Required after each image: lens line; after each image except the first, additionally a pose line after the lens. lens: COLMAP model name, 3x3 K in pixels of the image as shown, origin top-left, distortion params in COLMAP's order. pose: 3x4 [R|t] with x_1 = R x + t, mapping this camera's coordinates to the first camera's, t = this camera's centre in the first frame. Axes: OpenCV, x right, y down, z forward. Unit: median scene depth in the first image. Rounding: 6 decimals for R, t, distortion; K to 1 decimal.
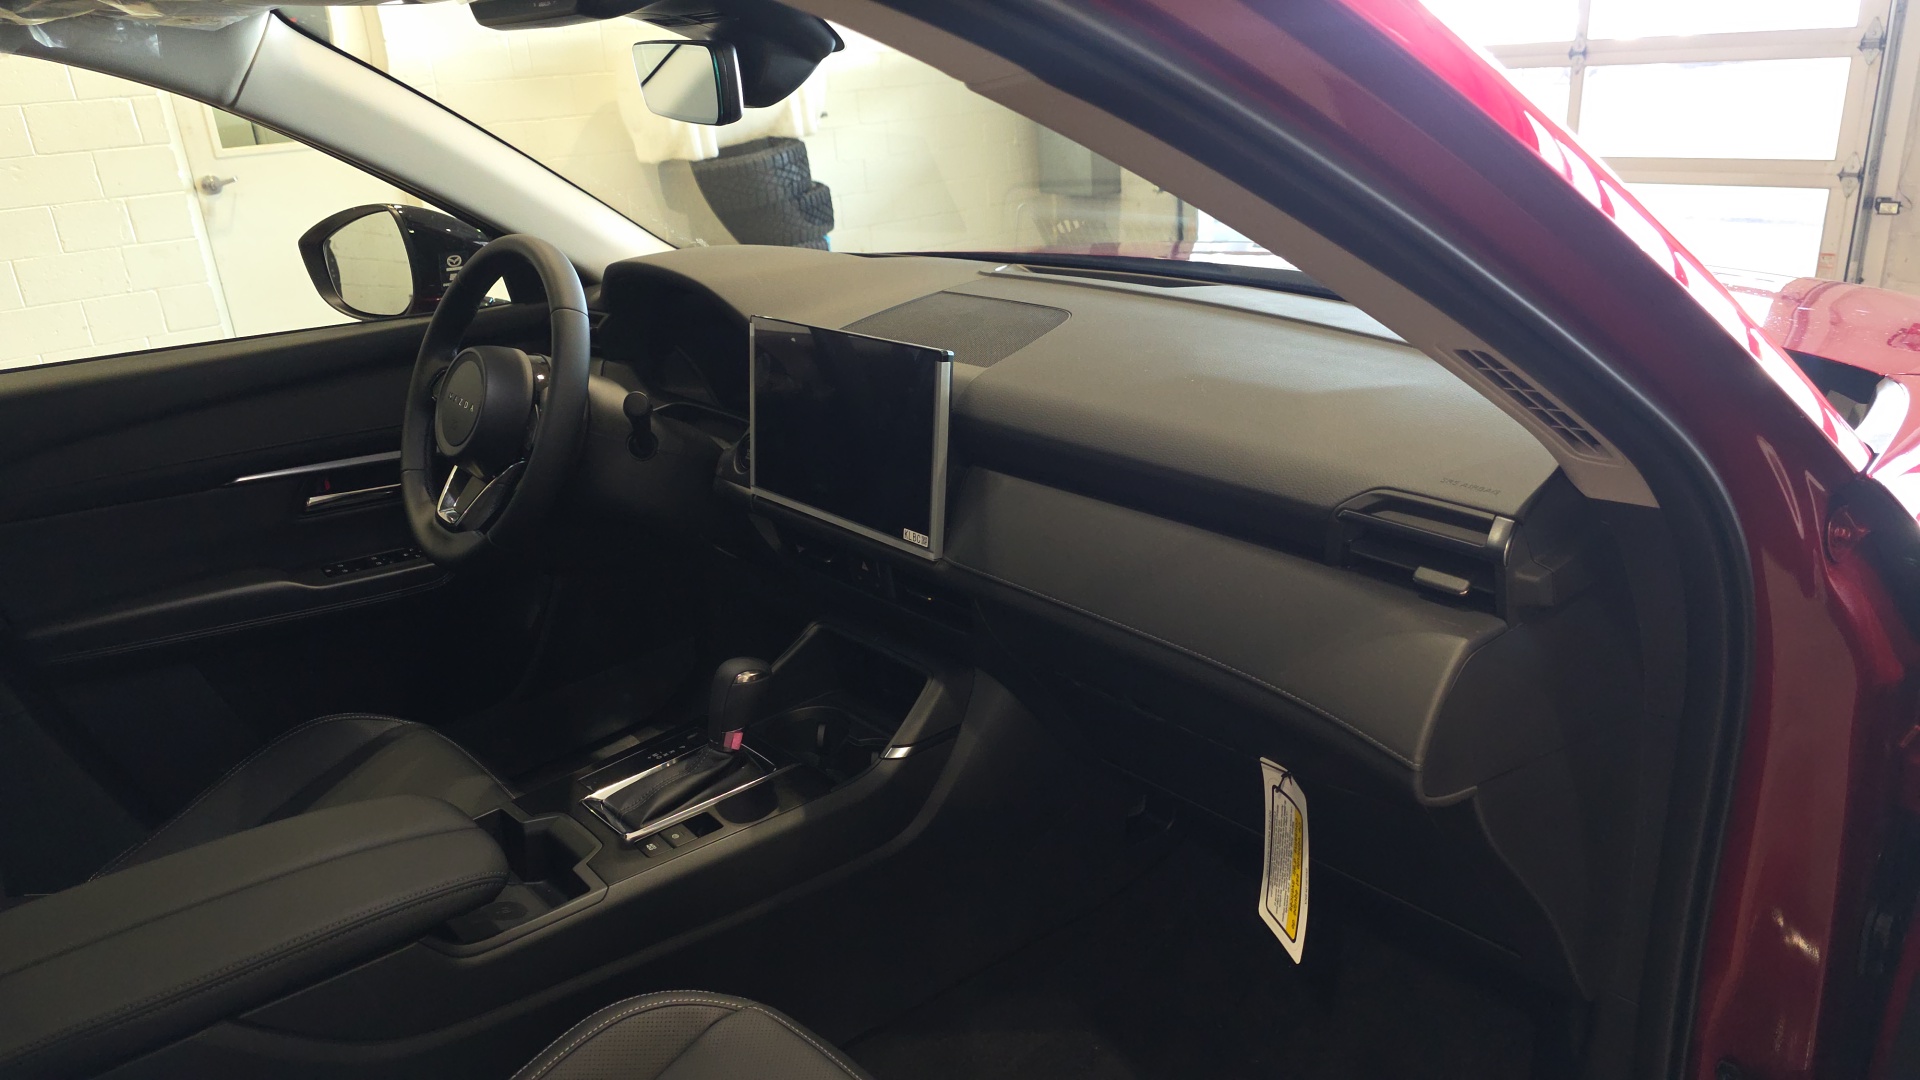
lens RADIAL K [[1291.6, 0, 973.6], [0, 1291.6, 528.6], [0, 0, 1]] dist [0.043240, -0.038562]
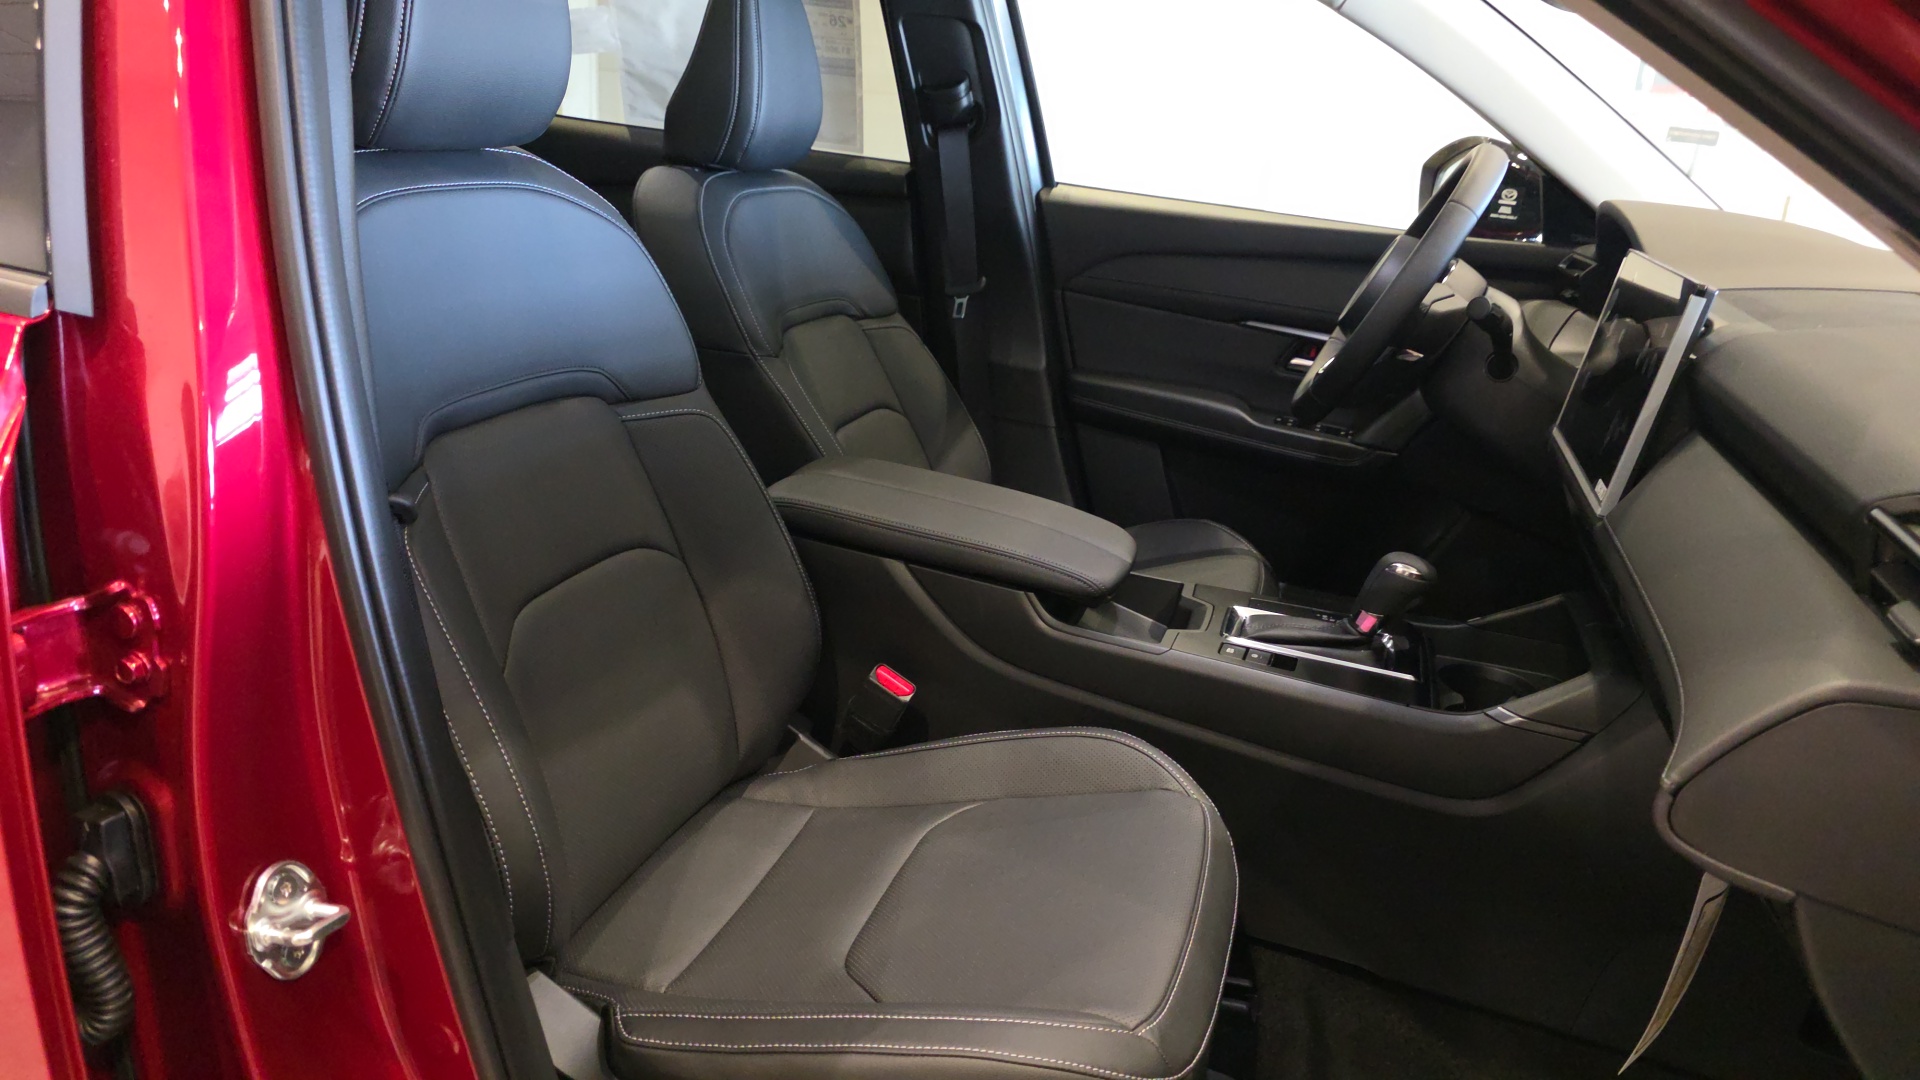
lens RADIAL K [[1291.6, 0, 951.7], [0, 1291.6, 535.4], [0, 0, 1]] dist [0.043240, -0.038562]
pose [[0.492992, 0.373478, -0.785795, 0.442195], [-0.404893, 0.897899, 0.172738, 0.059860], [0.770078, 0.233004, 0.593876, 0.131685]]
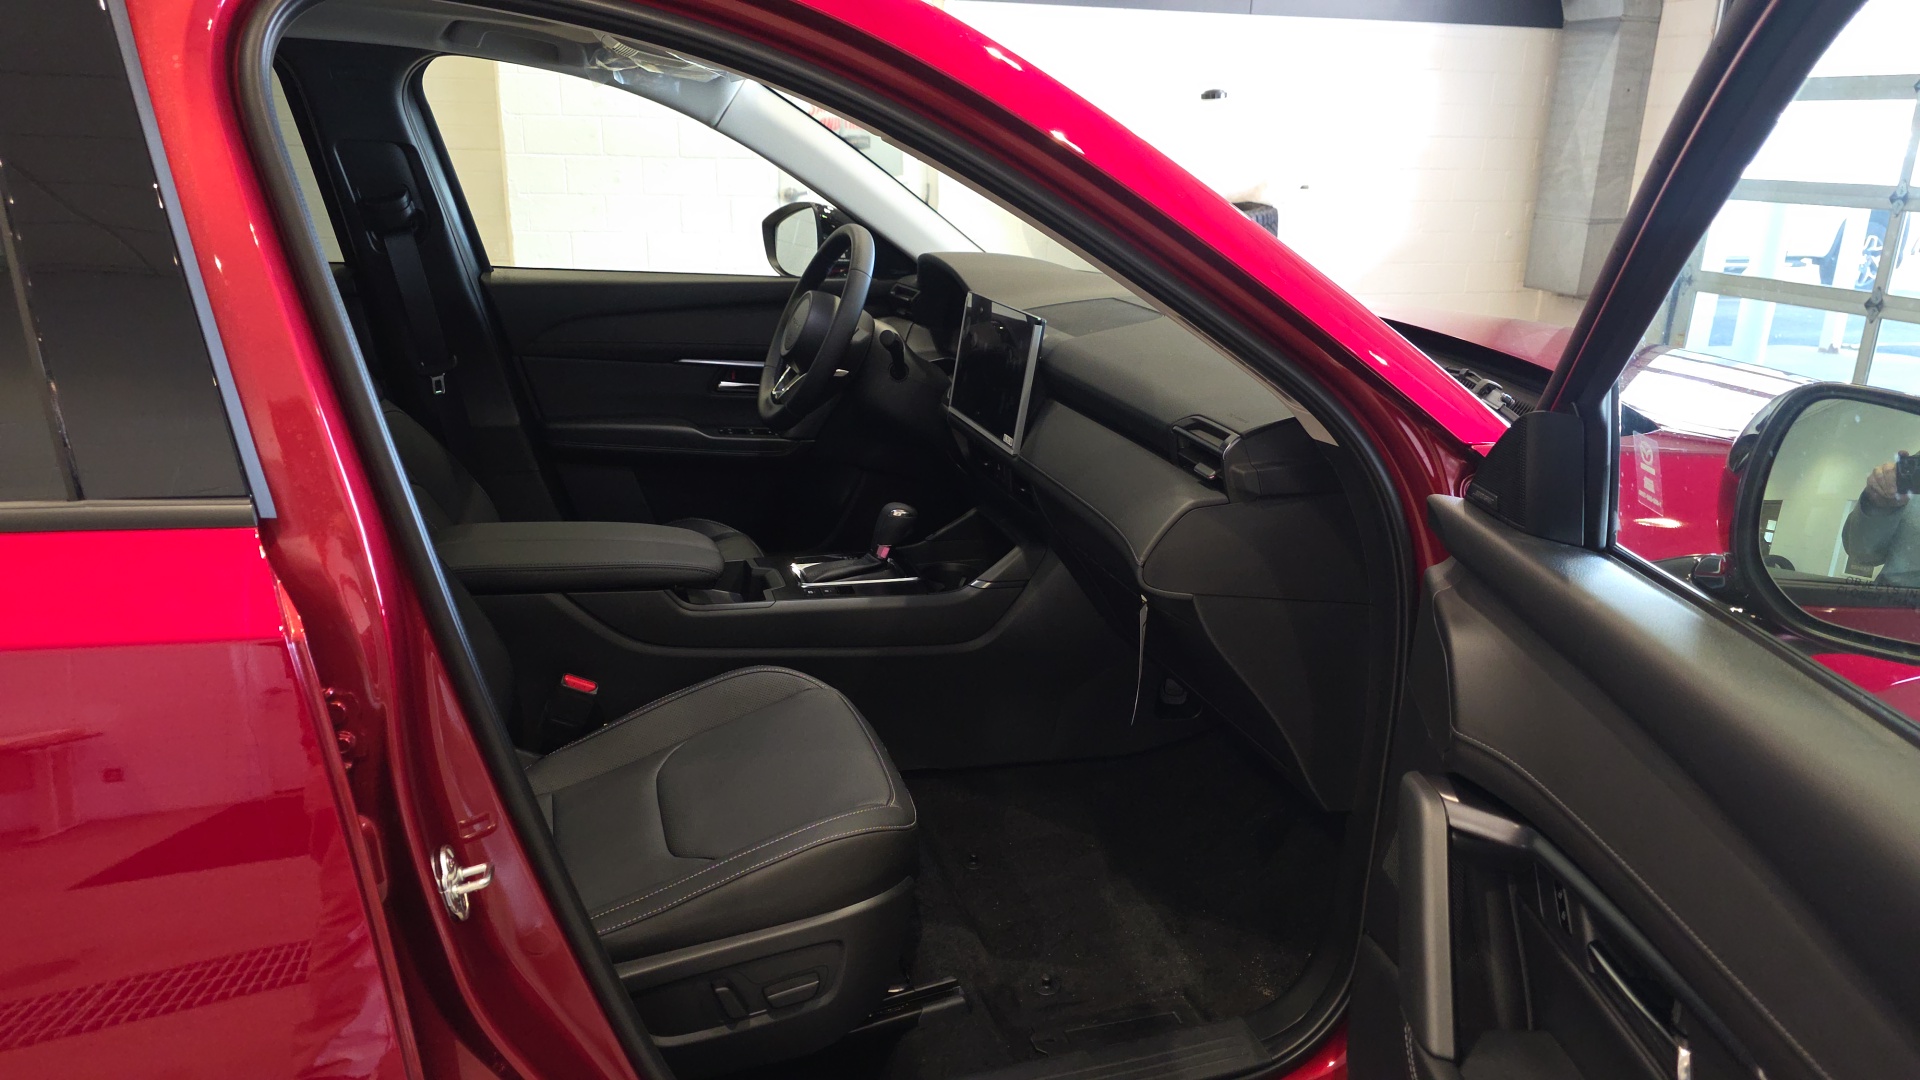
lens RADIAL K [[1291.6, 0, 978.7], [0, 1291.6, 545.6], [0, 0, 1]] dist [0.043240, -0.038562]
pose [[0.909982, 0.204679, -0.360611, 0.491938], [-0.219623, 0.975585, -0.000476, 0.135464], [0.351709, 0.079631, 0.932716, -0.420129]]
